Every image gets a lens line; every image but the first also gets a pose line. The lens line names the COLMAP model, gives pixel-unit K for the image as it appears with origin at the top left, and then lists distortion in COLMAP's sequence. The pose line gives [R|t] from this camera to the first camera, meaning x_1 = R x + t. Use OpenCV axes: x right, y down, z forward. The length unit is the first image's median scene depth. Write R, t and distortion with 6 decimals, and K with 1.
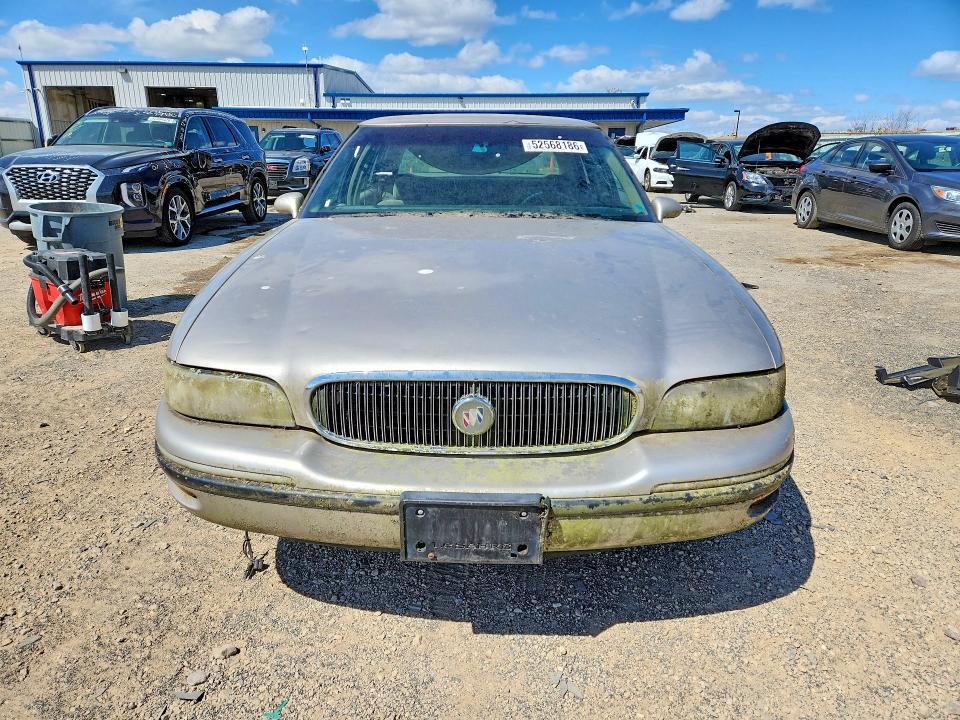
lens RADIAL K [[652.3, 0, 473.7], [0, 652.3, 356.3], [0, 0, 1]] dist [0.053287, -0.037084]
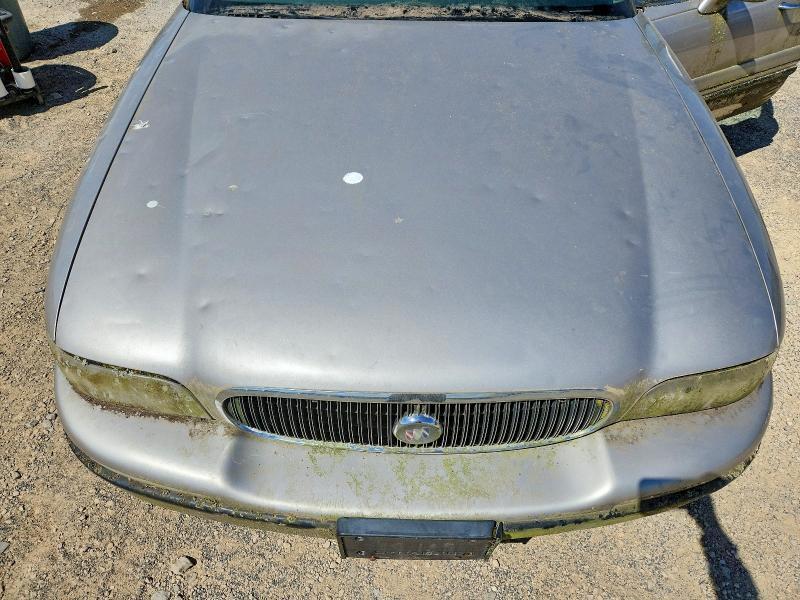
lens RADIAL K [[543.6, 0, 400.2], [0, 543.6, 305.2], [0, 0, 1]] dist [0.053287, -0.037084]
pose [[0.999983, -0.004814, 0.003378, -0.021783], [0.002701, 0.886168, 0.463356, -0.338010], [-0.005224, -0.463339, 0.886166, 0.390199]]
